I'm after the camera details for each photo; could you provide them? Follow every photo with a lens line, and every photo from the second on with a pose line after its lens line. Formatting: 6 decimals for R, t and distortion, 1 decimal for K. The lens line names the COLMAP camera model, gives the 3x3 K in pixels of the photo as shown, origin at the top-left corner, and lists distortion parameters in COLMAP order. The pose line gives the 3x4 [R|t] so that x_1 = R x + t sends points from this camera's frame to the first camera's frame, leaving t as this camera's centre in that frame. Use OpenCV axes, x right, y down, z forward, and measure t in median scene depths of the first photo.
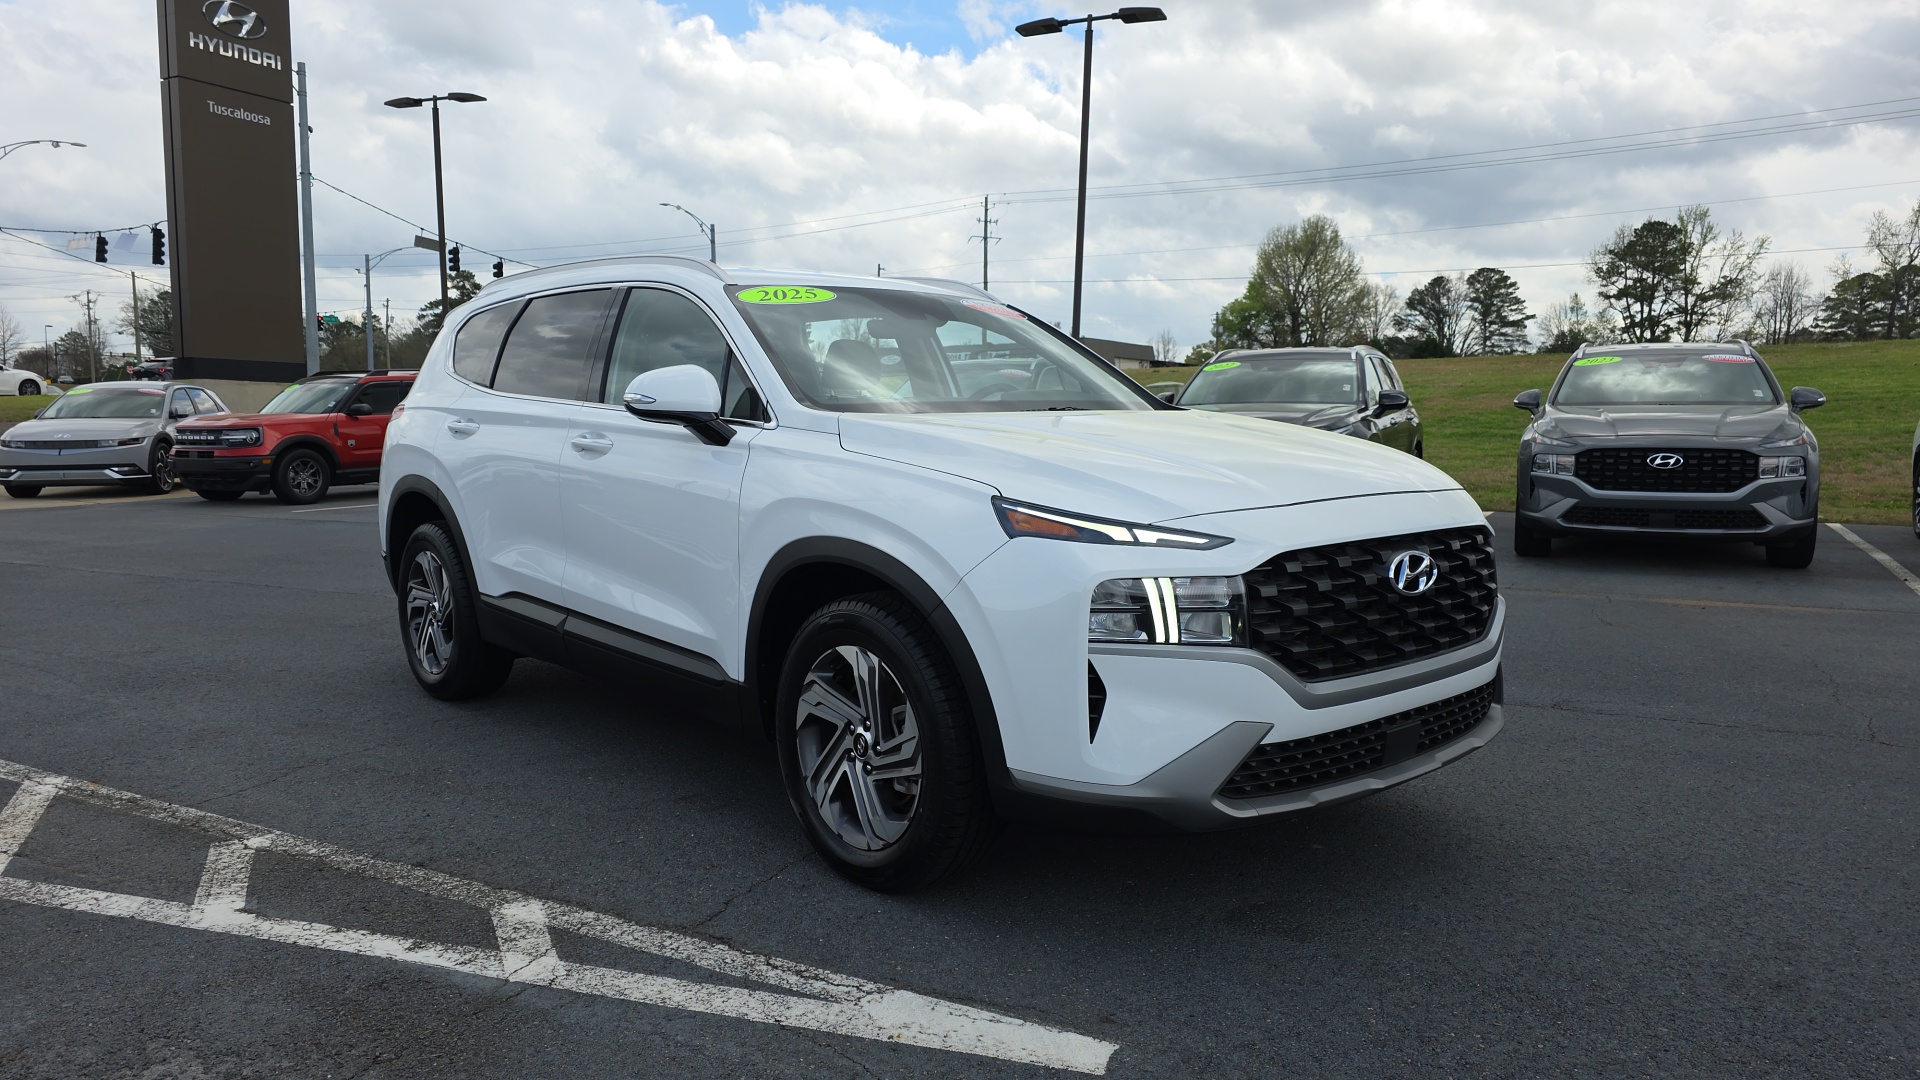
lens RADIAL K [[1319.9, 0, 896.4], [0, 1319.9, 573.6], [0, 0, 1]] dist [0.068394, -0.078134]
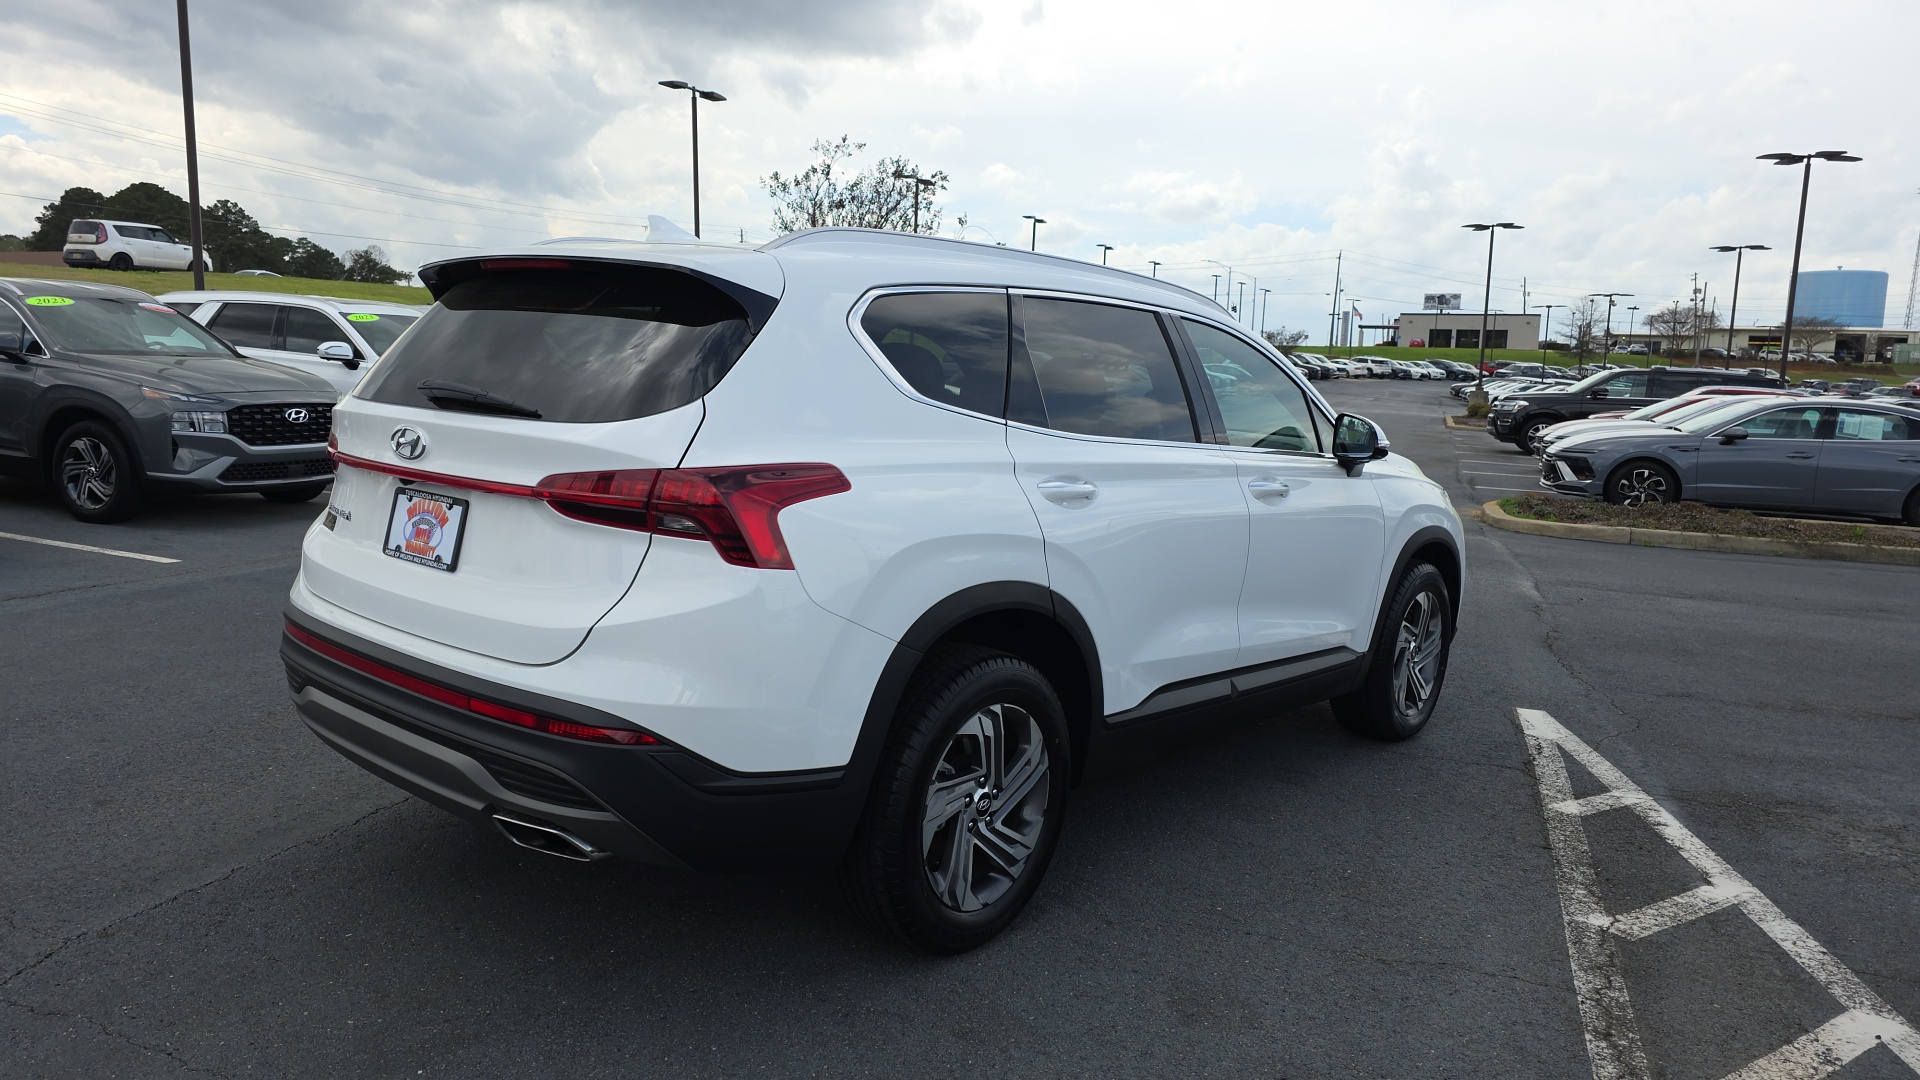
lens RADIAL K [[1319.9, 0, 896.4], [0, 1319.9, 573.6], [0, 0, 1]] dist [0.068394, -0.078134]
pose [[-0.159715, -0.163145, 0.973589, -0.534400], [0.075489, 0.981343, 0.176828, -0.107081], [-0.984273, 0.101737, -0.144419, 0.661357]]
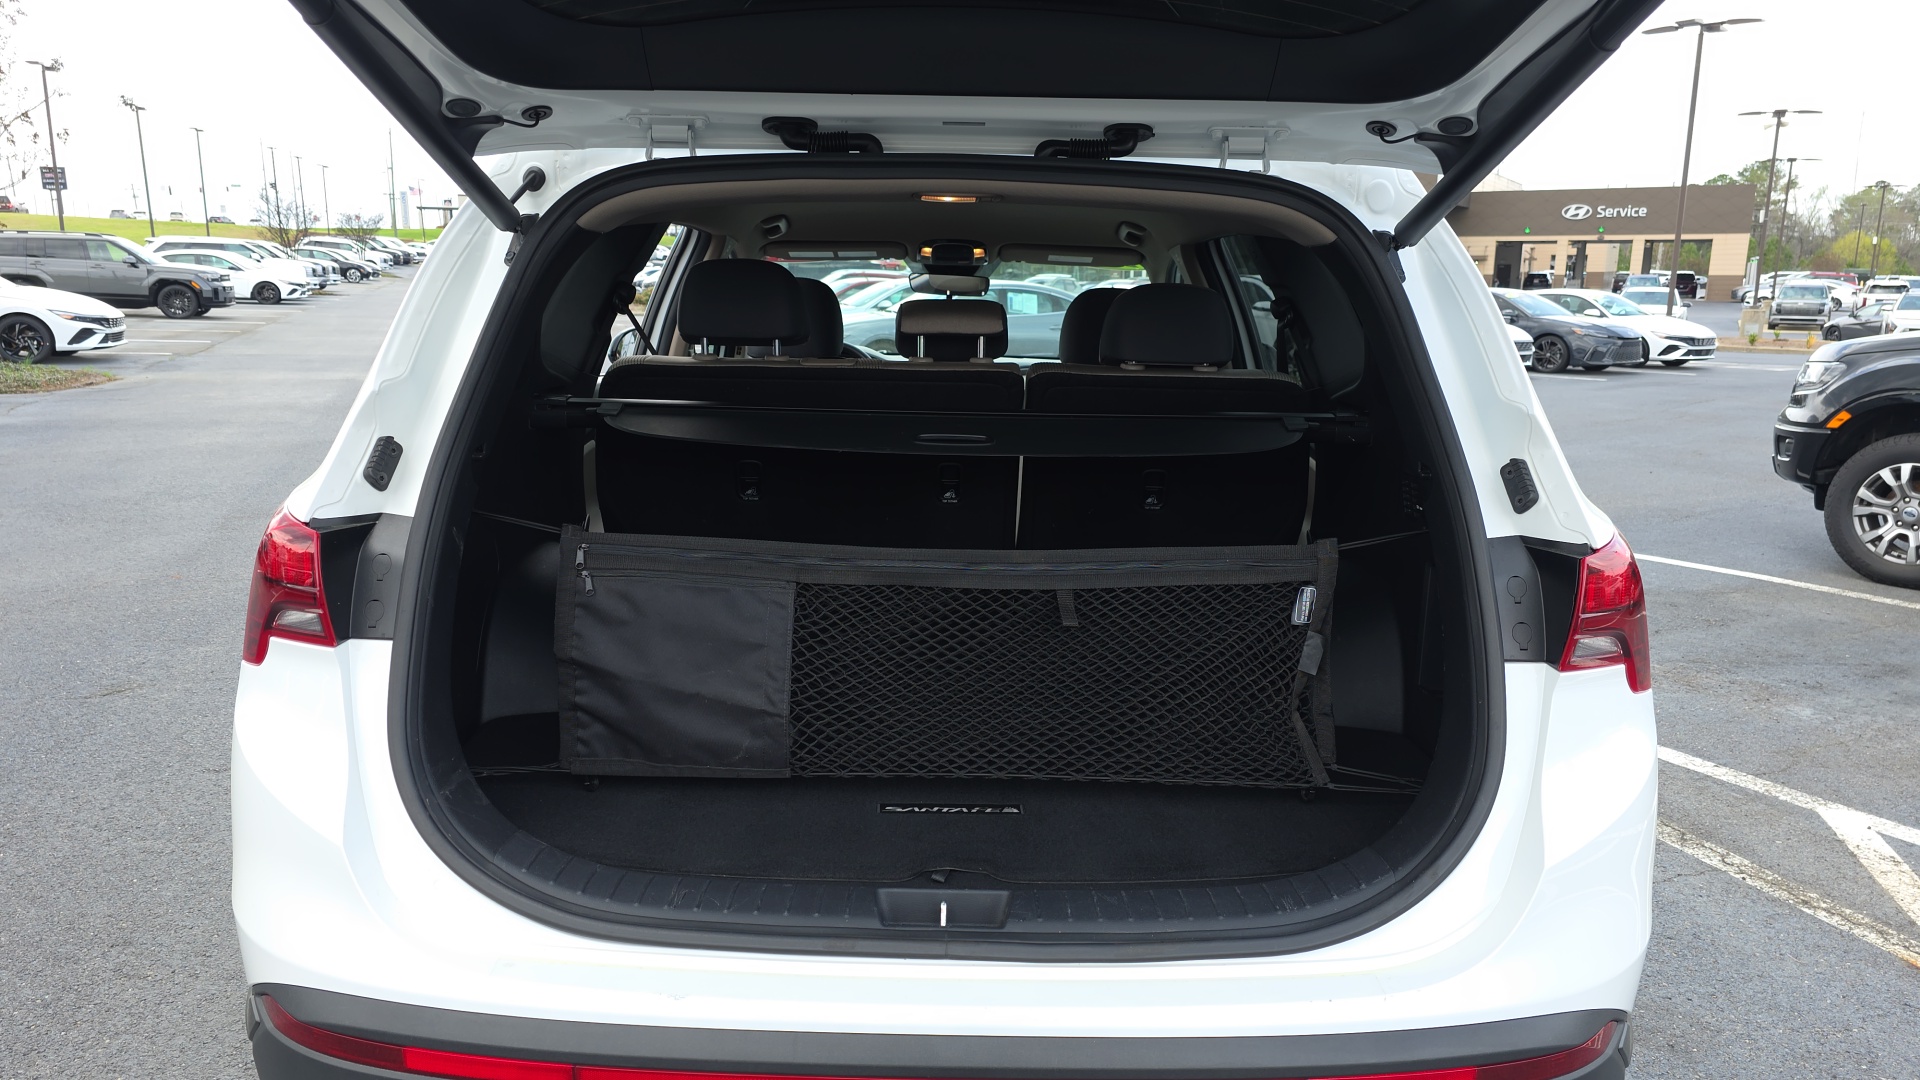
lens RADIAL K [[1299.7, 0, 999.2], [0, 1299.7, 561.2], [0, 0, 1]] dist [0.044036, -0.040164]
pose [[-0.788601, -0.144571, 0.597668, -0.285823], [0.057383, 0.950424, 0.305615, -0.133571], [-0.612221, 0.275304, -0.741210, 0.826225]]
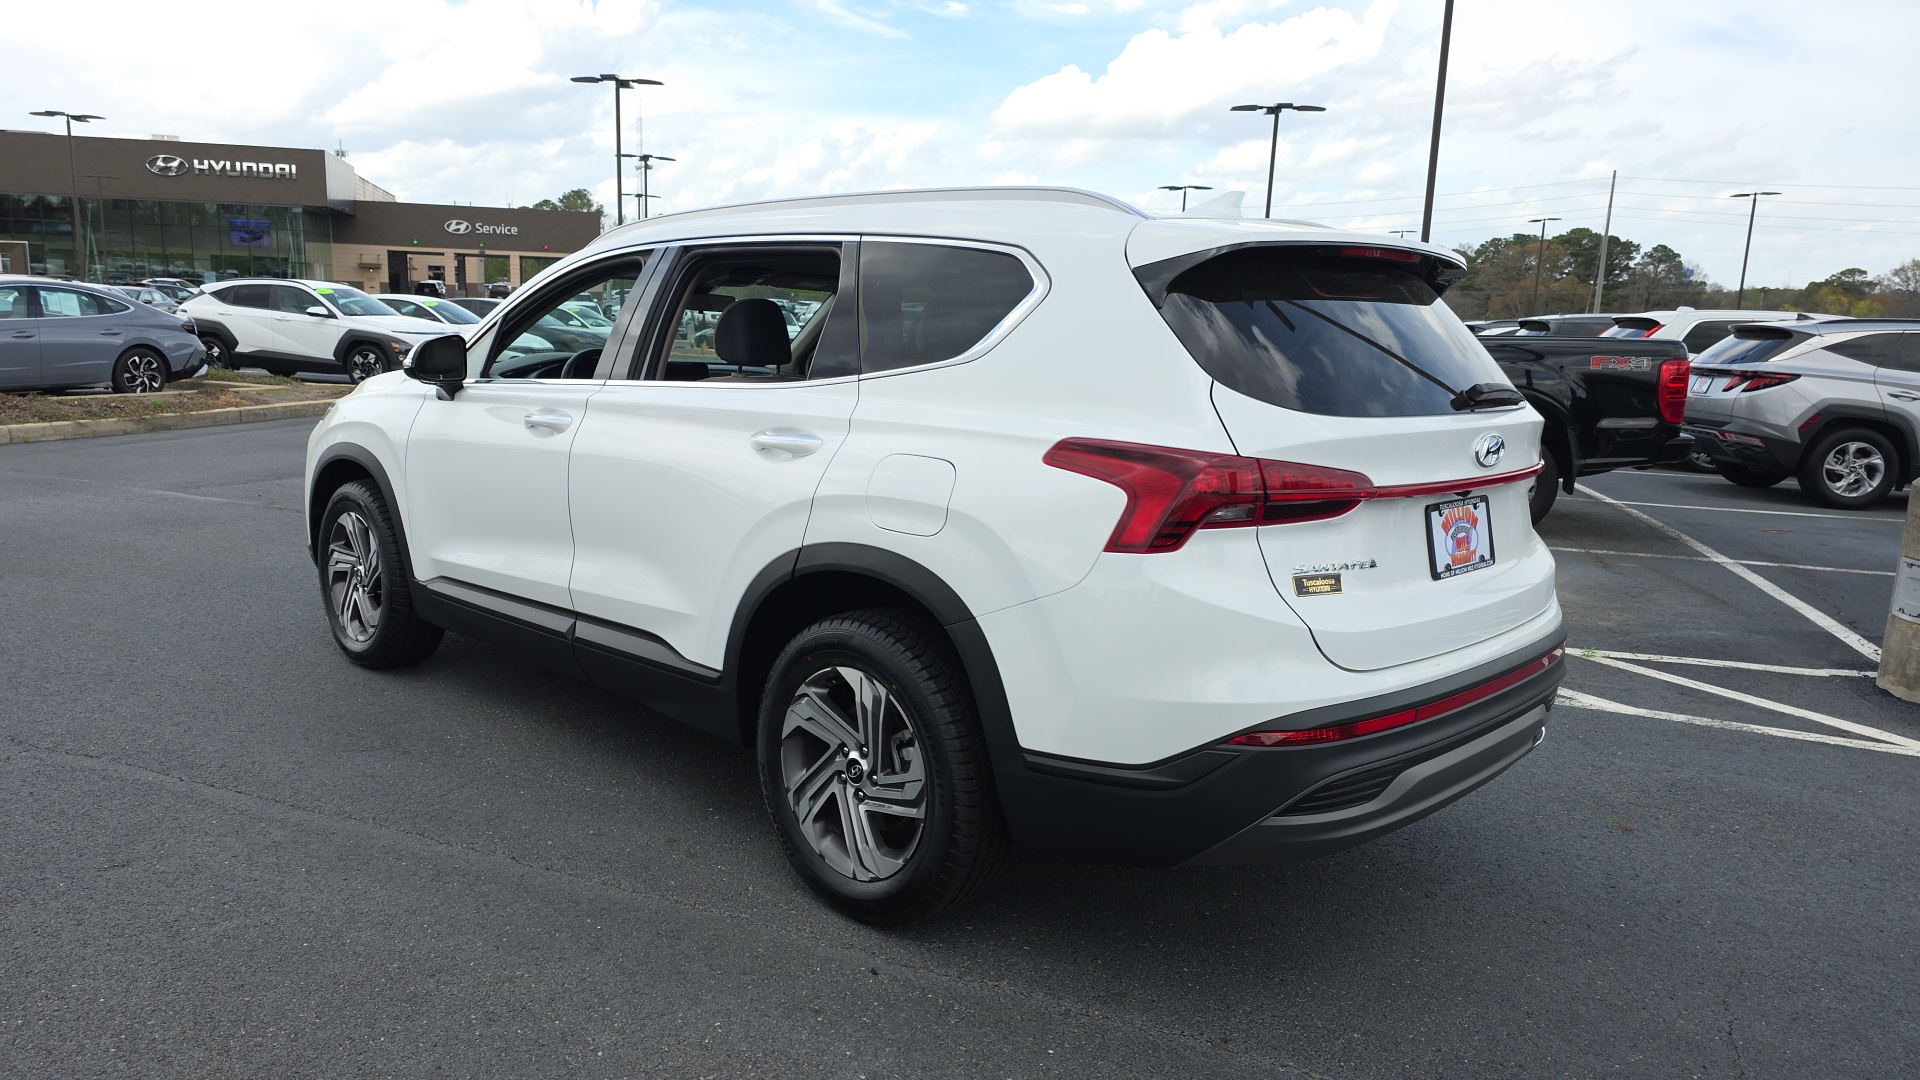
lens RADIAL K [[1247.1, 0, 960.0], [0, 1247.1, 540.0], [0, 0, 1]] dist [0.005388, -0.000006]
pose [[-0.991424, -0.014210, -0.129909, -0.041365], [-0.052324, 0.954074, 0.294965, -0.149320], [0.119752, 0.299232, -0.946636, 0.992788]]
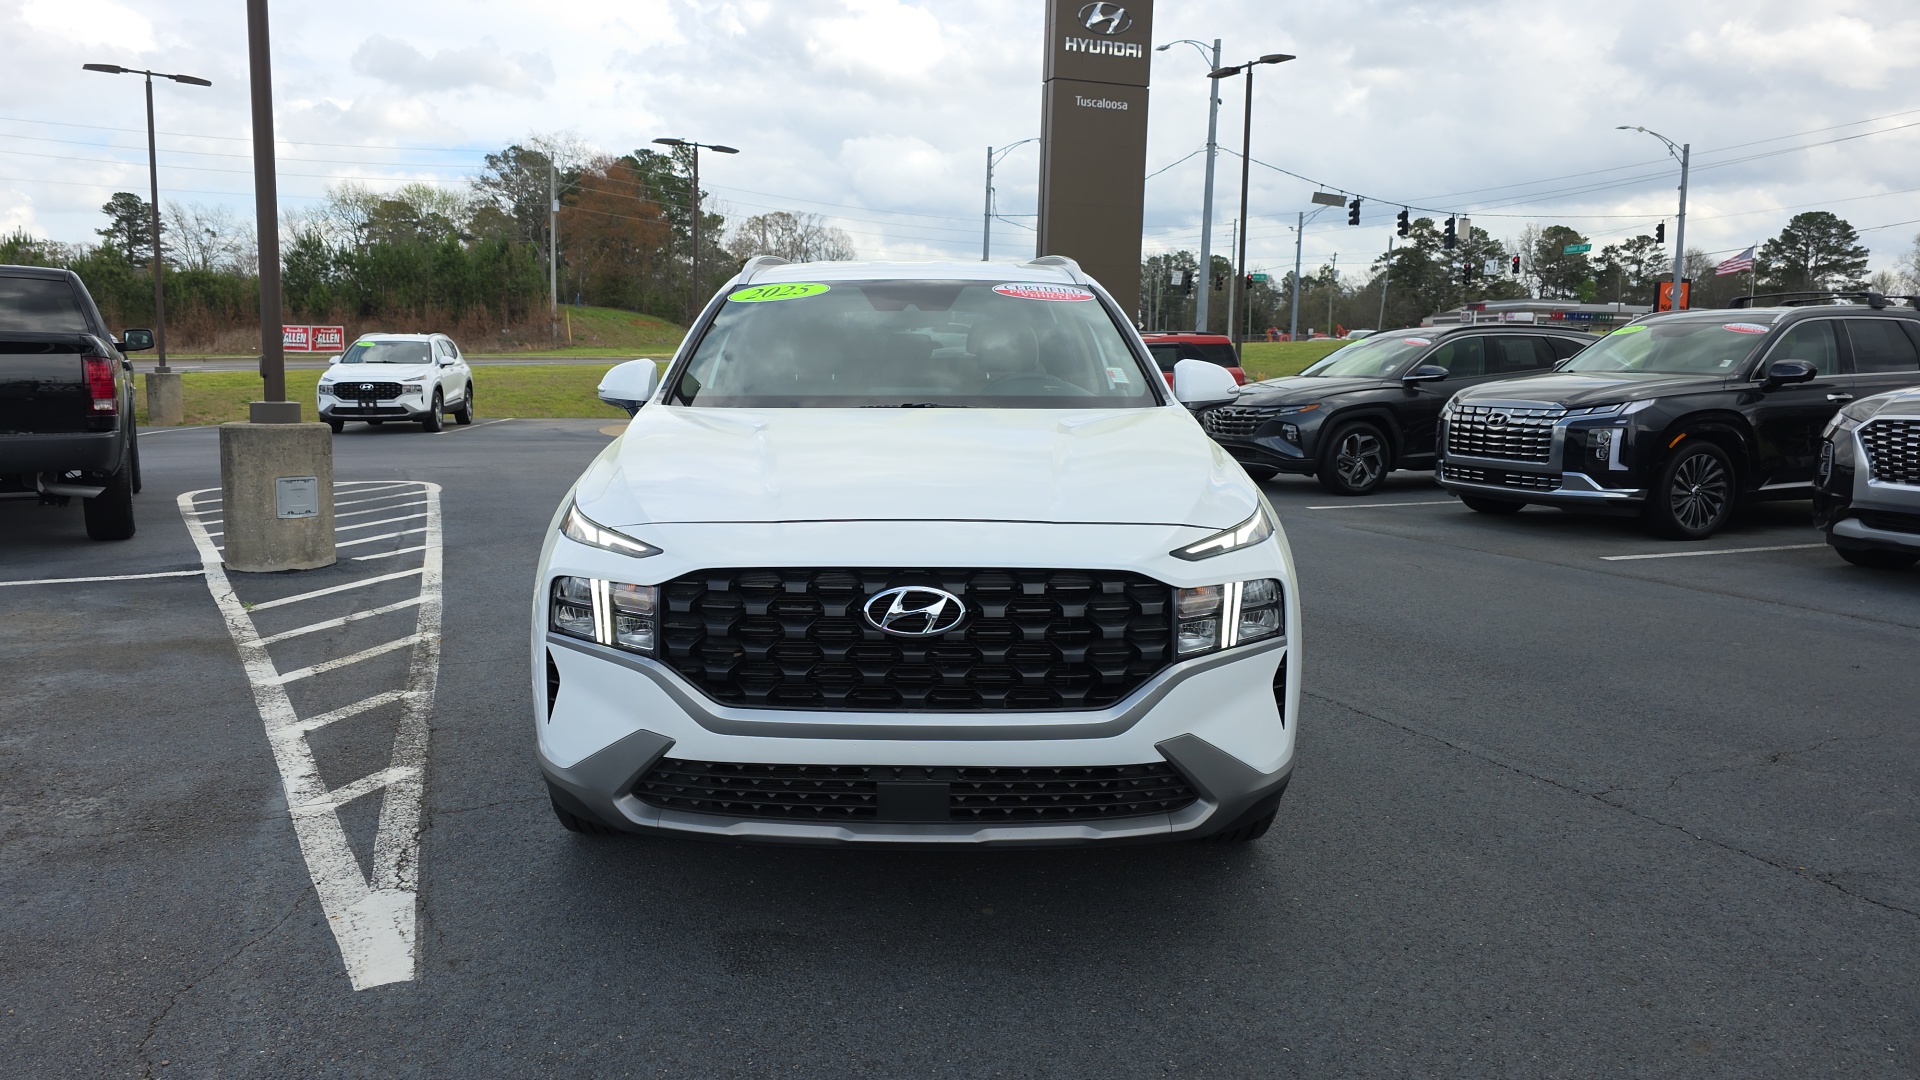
lens RADIAL K [[1293.0, 0, 829.9], [0, 1293.0, 549.5], [0, 0, 1]] dist [0.057951, -0.045320]
pose [[0.732987, 0.103852, -0.672269, 0.311152], [-0.089438, 0.994411, 0.056101, -0.028699], [0.674338, 0.019005, 0.738178, 0.111765]]
